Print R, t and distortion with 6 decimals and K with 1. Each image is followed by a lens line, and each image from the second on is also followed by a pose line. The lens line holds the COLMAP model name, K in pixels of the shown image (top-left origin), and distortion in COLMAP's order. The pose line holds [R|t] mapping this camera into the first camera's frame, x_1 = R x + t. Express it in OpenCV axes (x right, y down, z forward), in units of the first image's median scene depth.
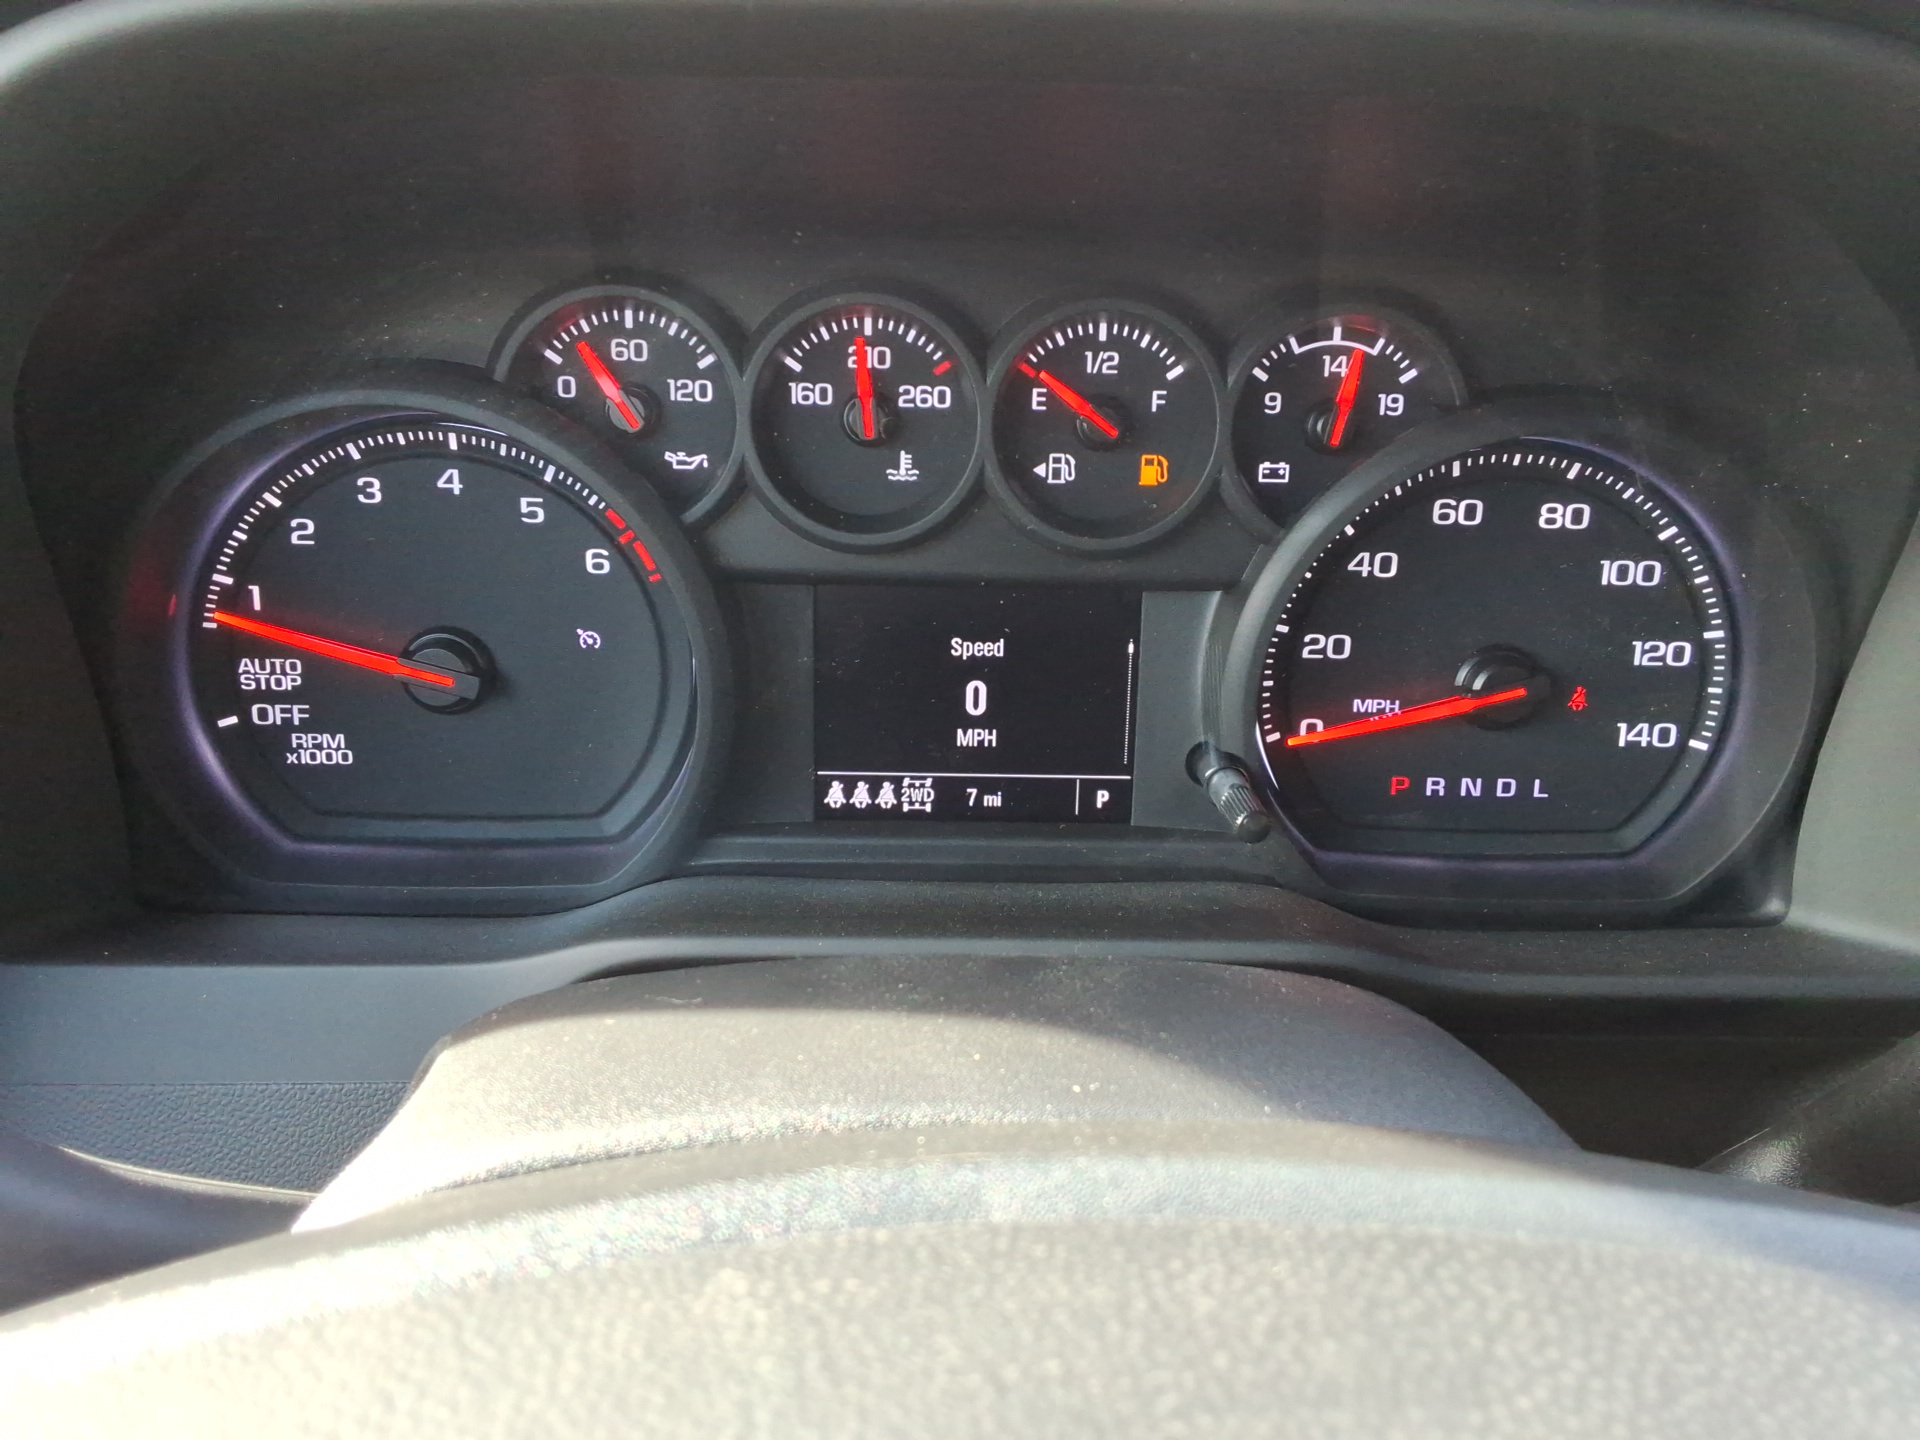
lens RADIAL K [[1570.8, 0, 970.3], [0, 1570.8, 694.0], [0, 0, 1]] dist [0.132355, -0.233339]
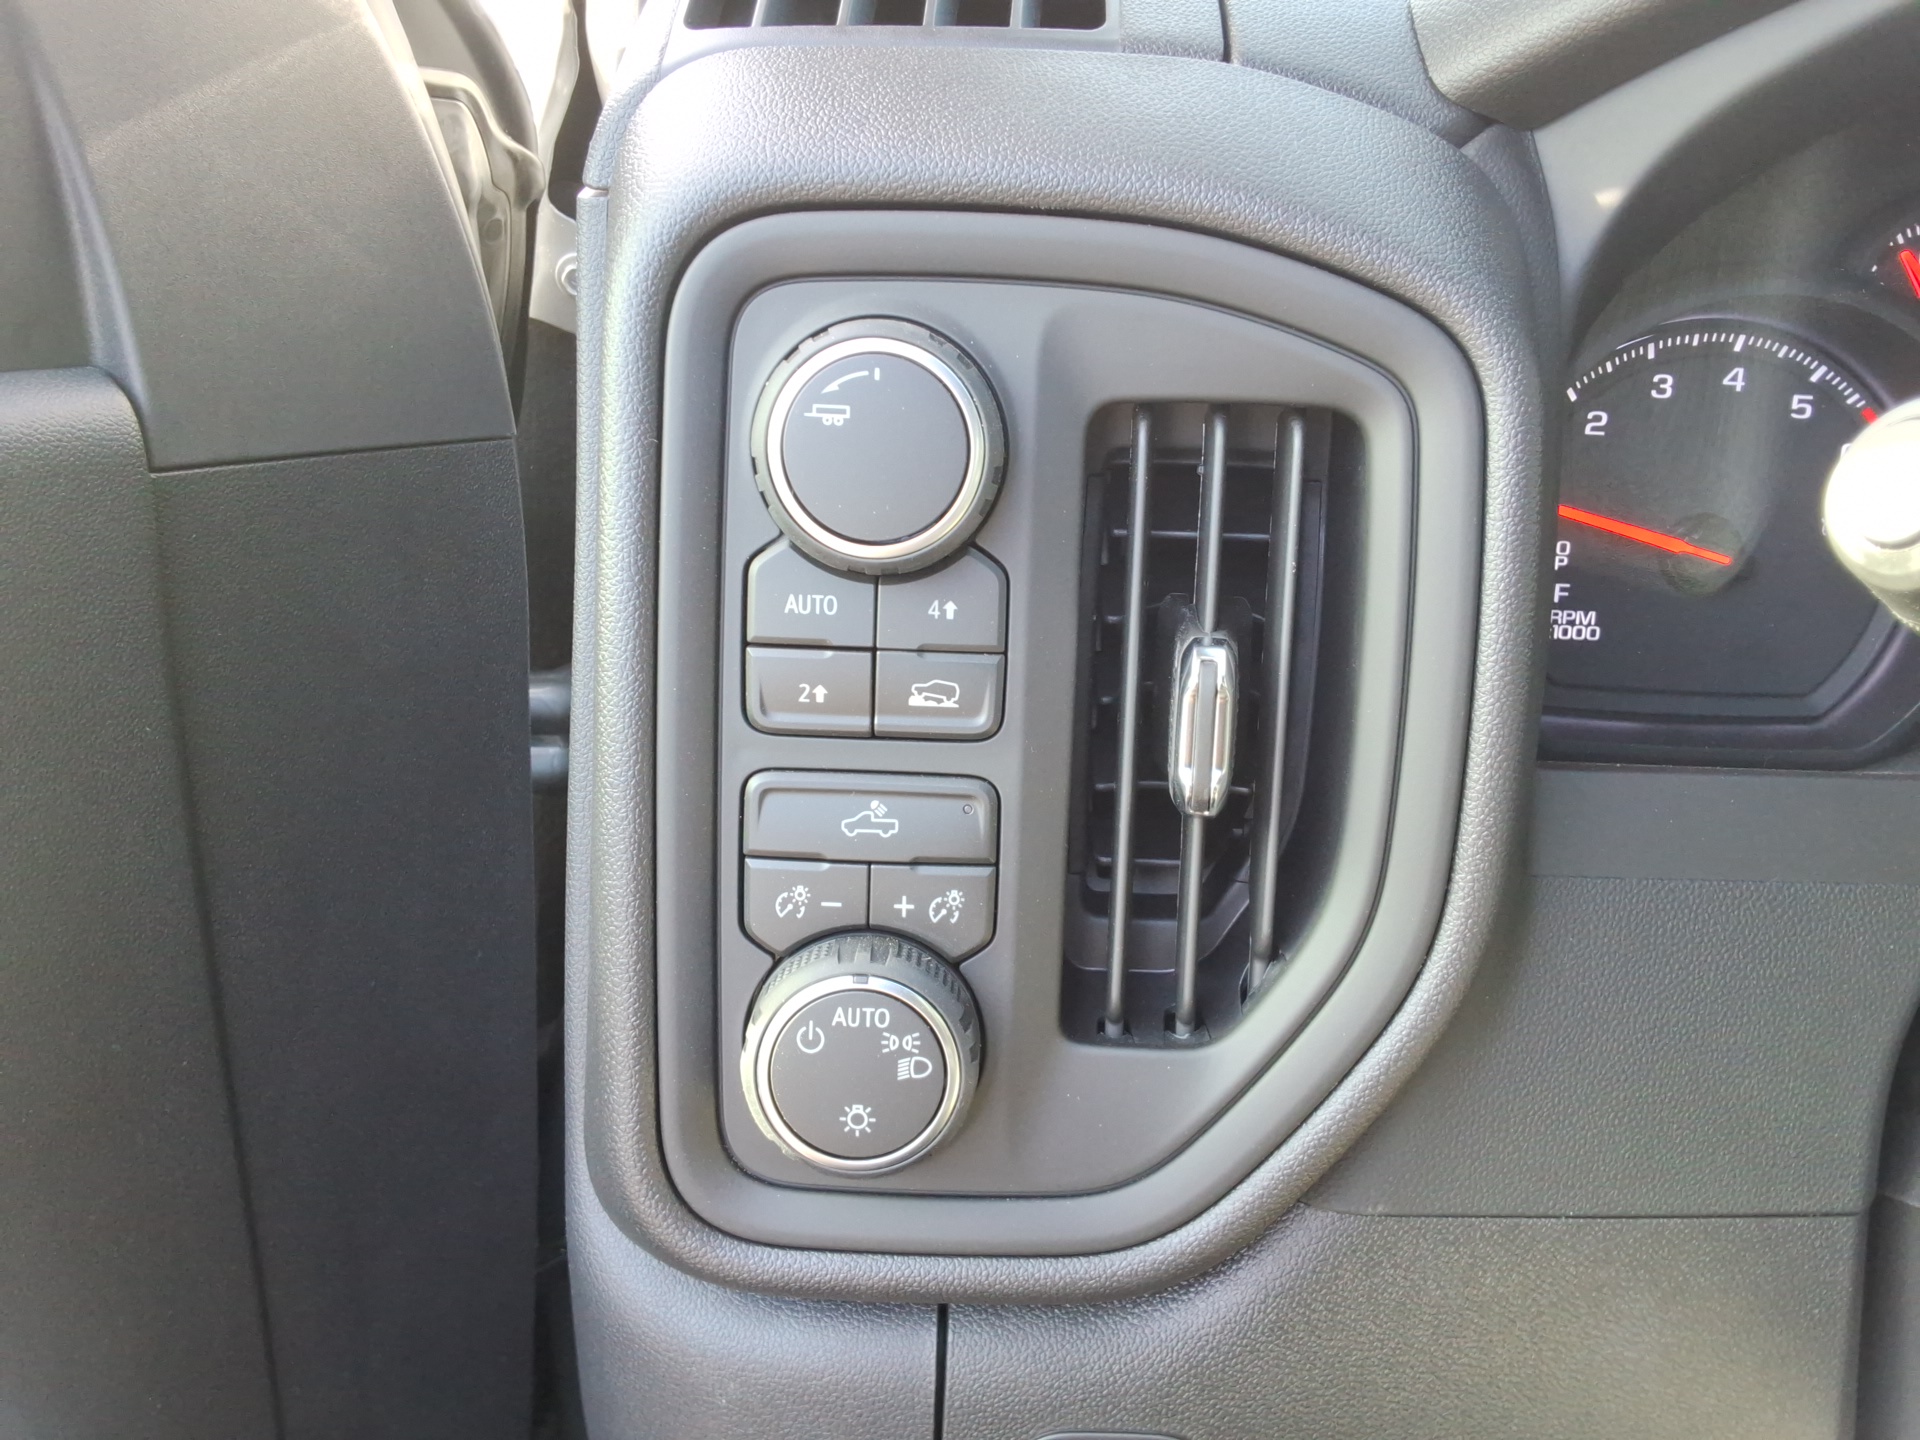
lens RADIAL K [[1570.8, 0, 970.3], [0, 1570.8, 694.0], [0, 0, 1]] dist [0.132355, -0.233339]
pose [[0.999793, 0.019475, 0.005965, -0.855040], [-0.019082, 0.998012, -0.060070, 0.160792], [-0.007123, 0.059944, 0.998176, -0.093507]]
